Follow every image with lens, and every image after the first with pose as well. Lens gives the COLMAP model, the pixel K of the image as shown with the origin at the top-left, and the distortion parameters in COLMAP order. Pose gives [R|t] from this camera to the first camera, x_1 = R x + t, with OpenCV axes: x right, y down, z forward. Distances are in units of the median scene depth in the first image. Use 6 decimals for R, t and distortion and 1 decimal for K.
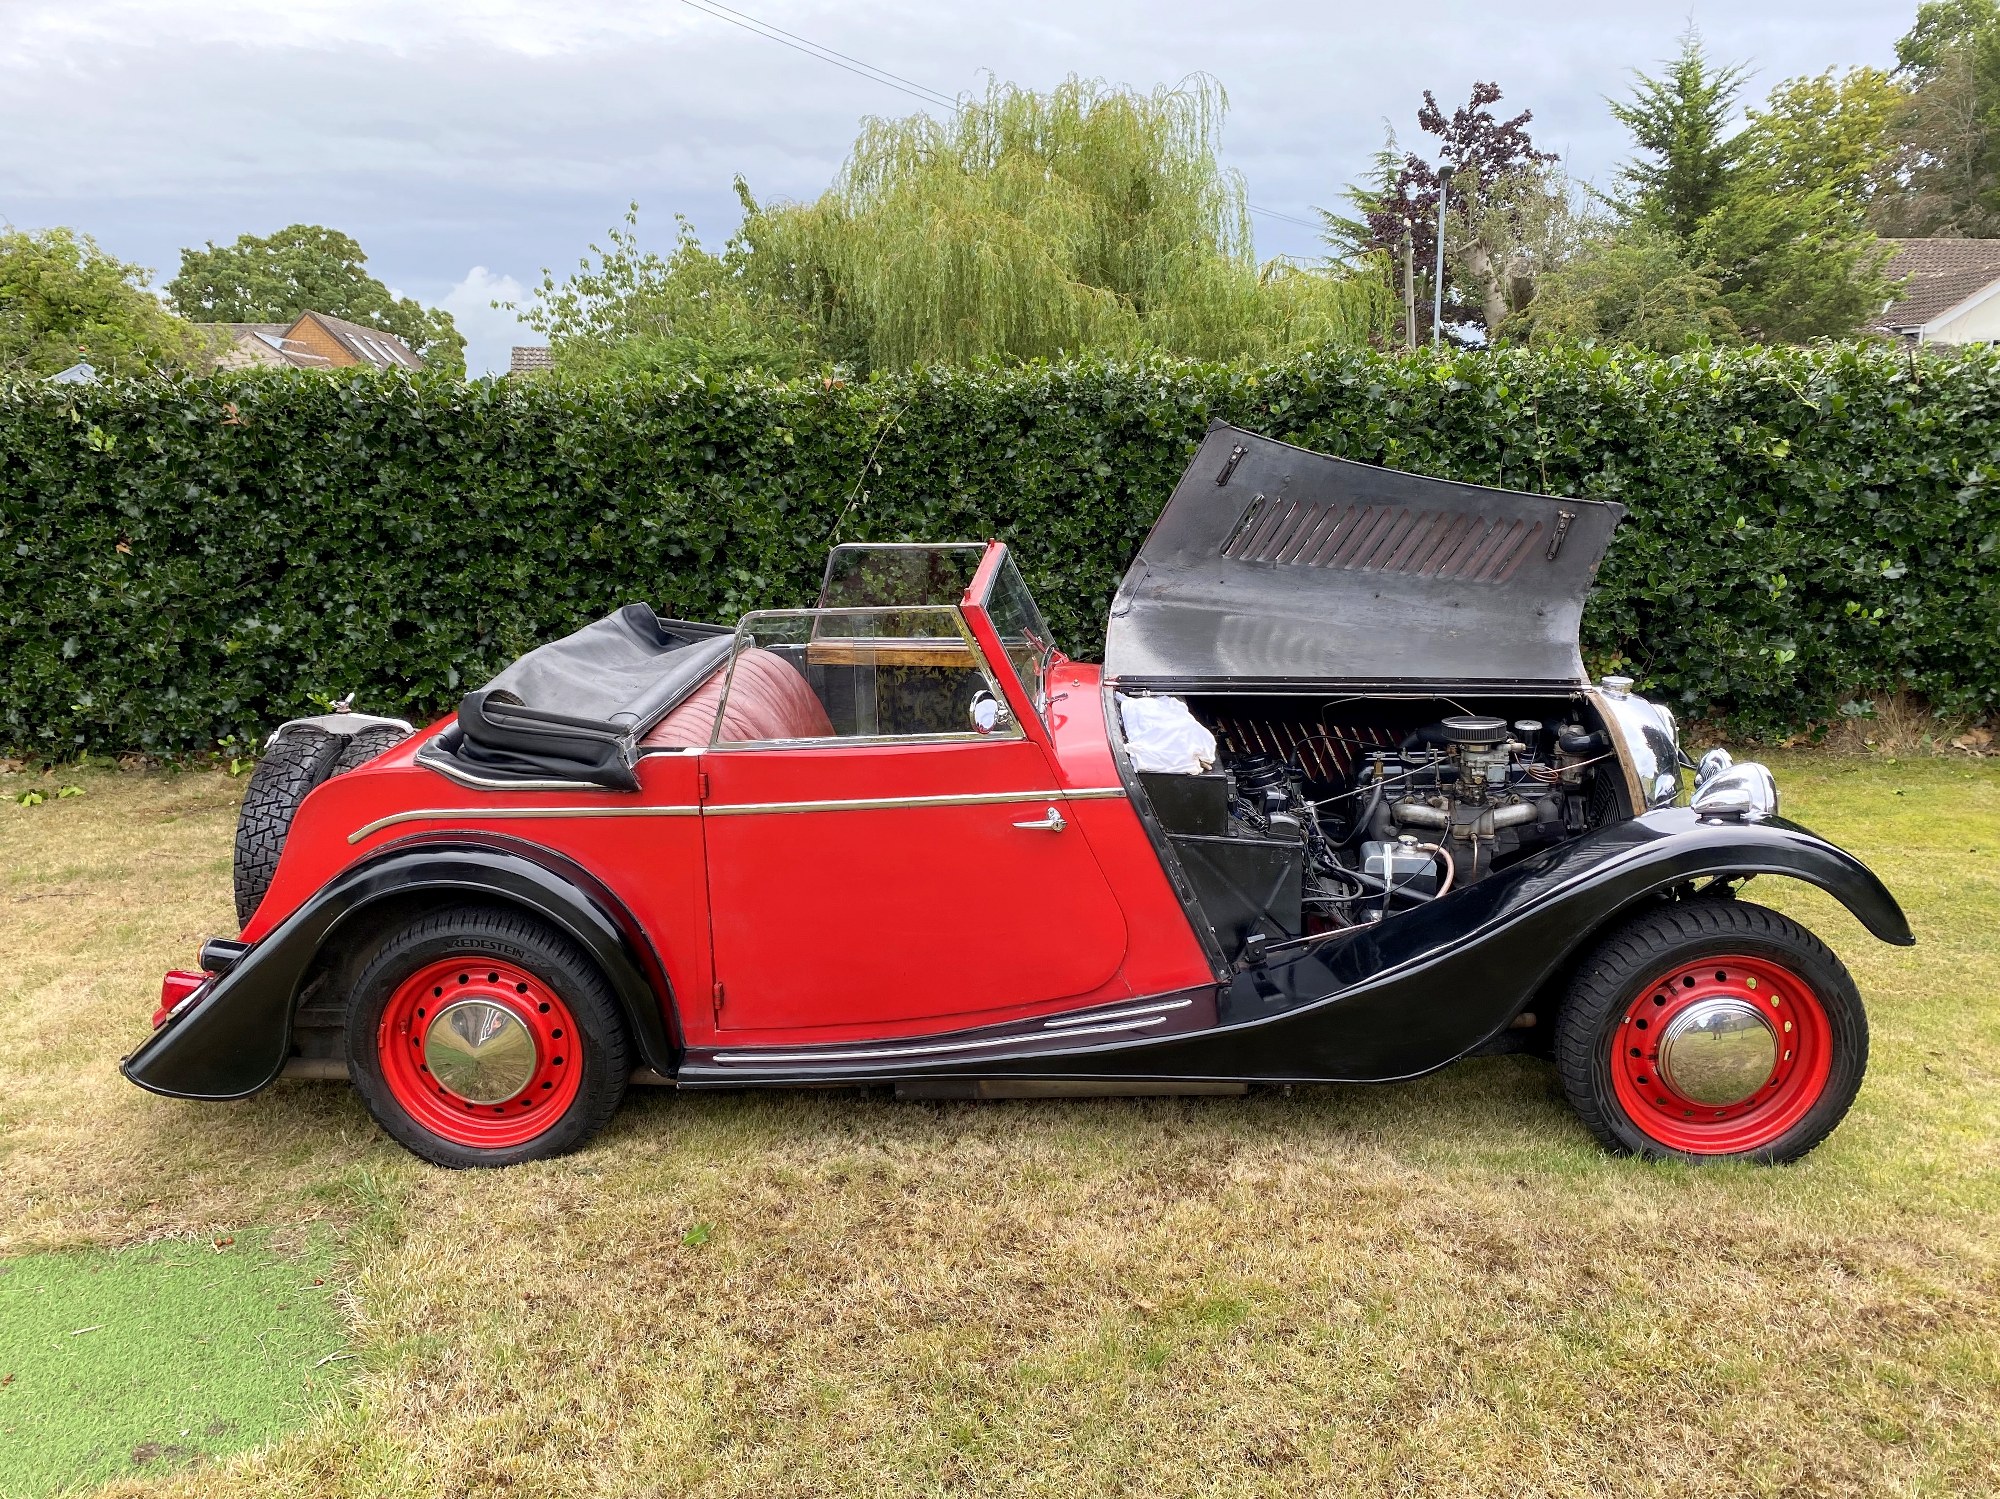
lens RADIAL K [[1632.5, 0, 995.7], [0, 1632.5, 750.0], [0, 0, 1]] dist [0.017172, -0.011551]
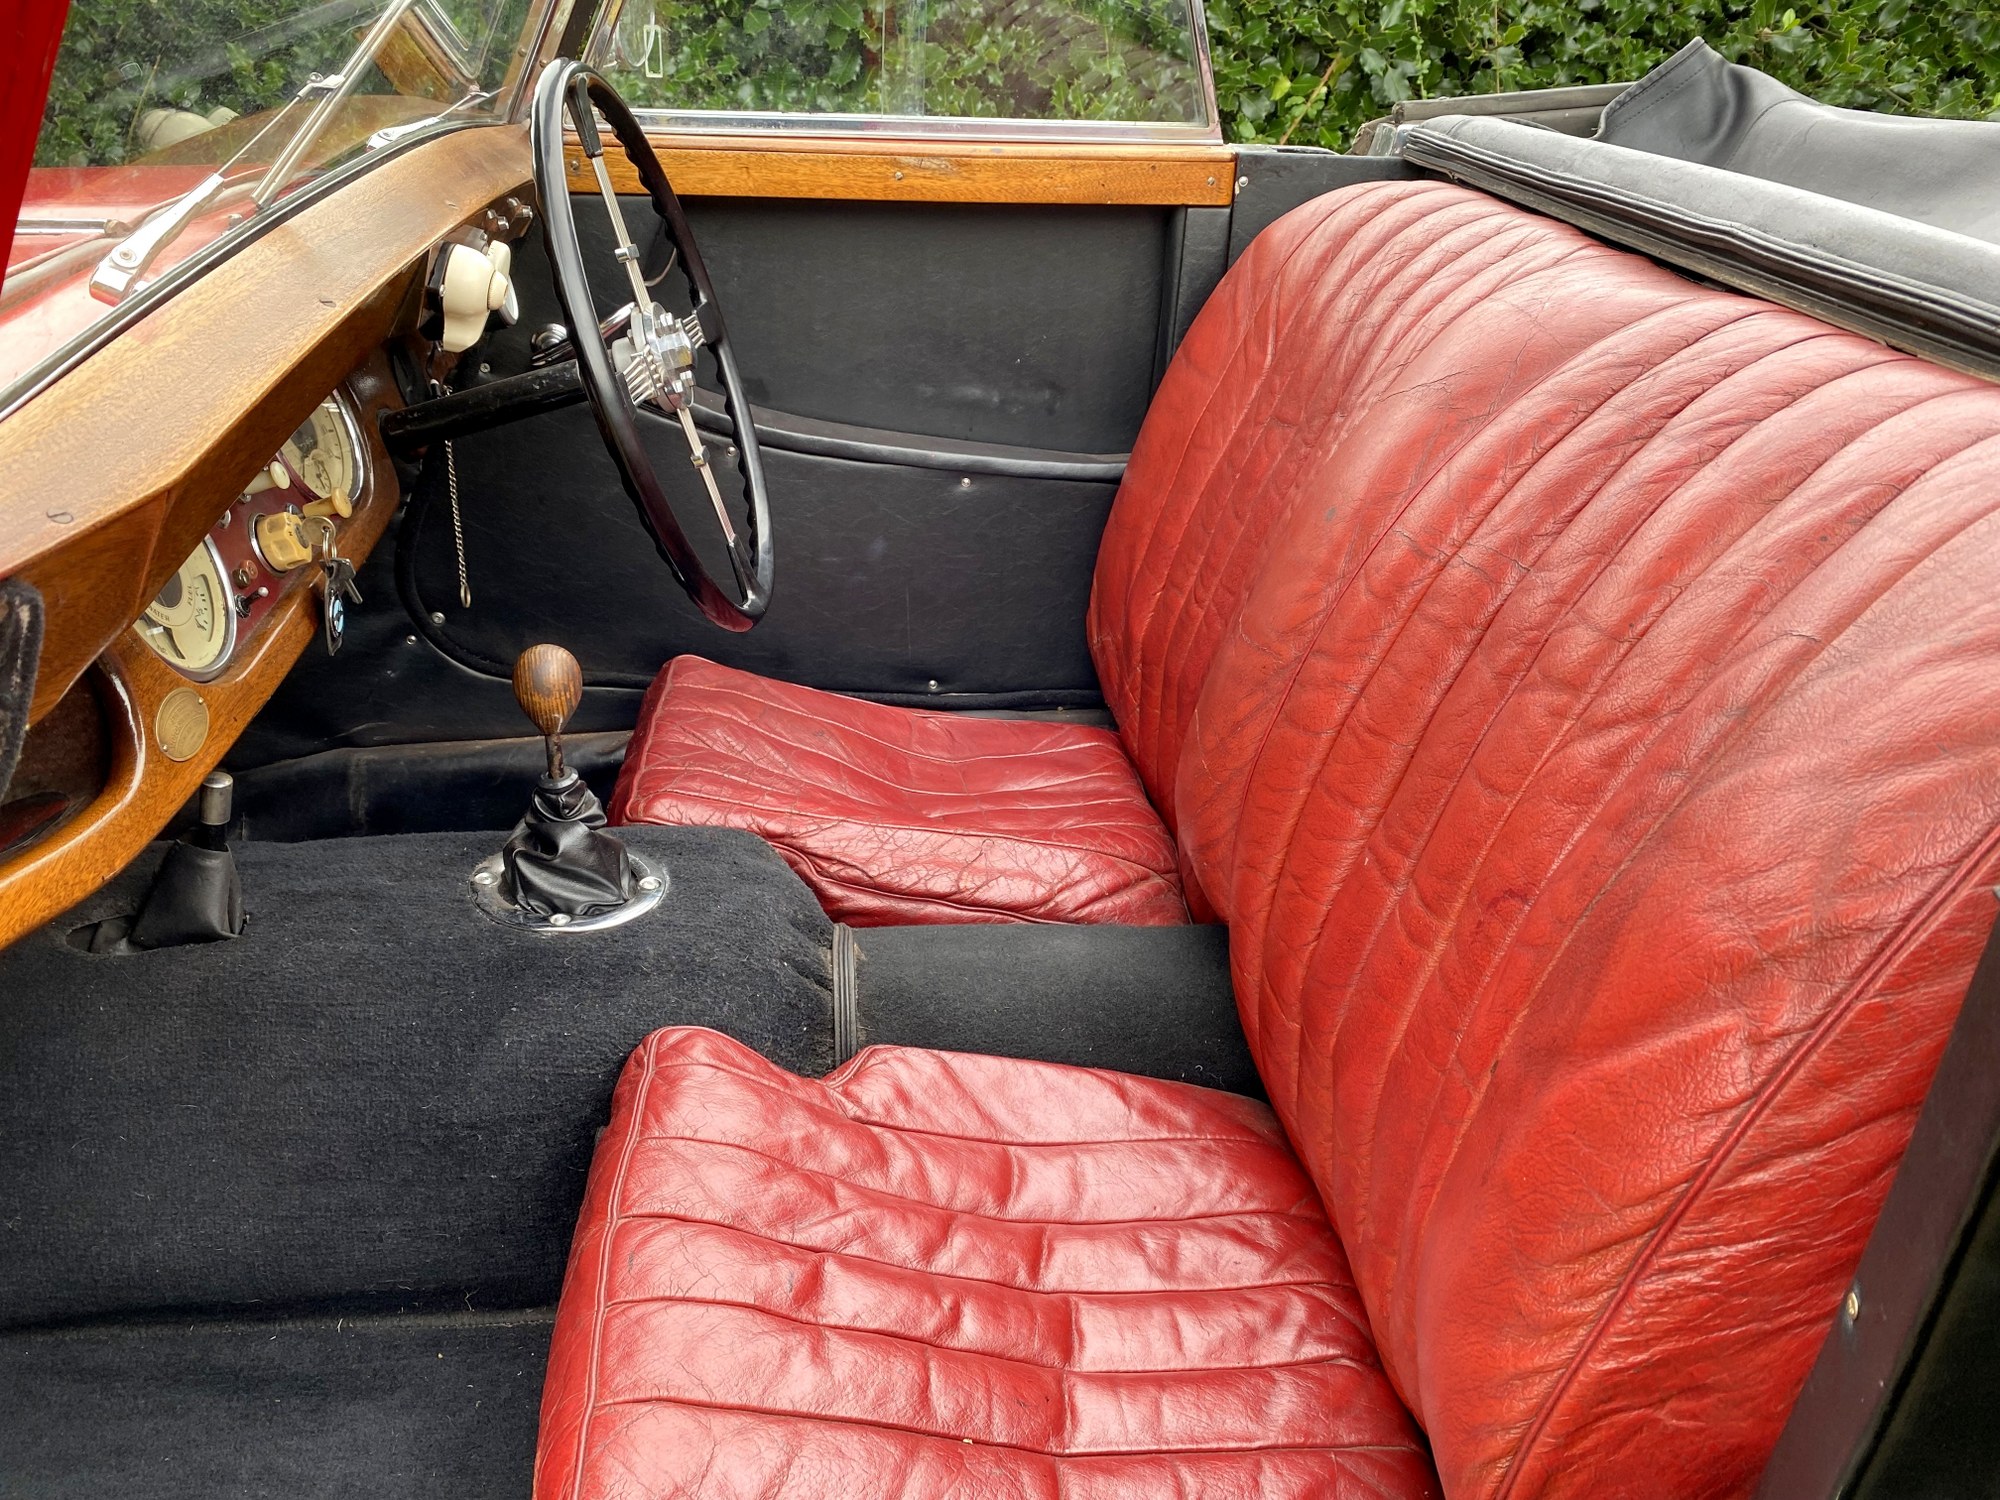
lens RADIAL K [[1527.8, 0, 1007.5], [0, 1527.8, 766.3], [0, 0, 1]] dist [0.036607, -0.043984]
pose [[0.974814, -0.057799, 0.215401, 0.036786], [0.002774, 0.968901, 0.247432, -0.013365], [-0.223003, -0.240603, 0.944659, 0.454013]]
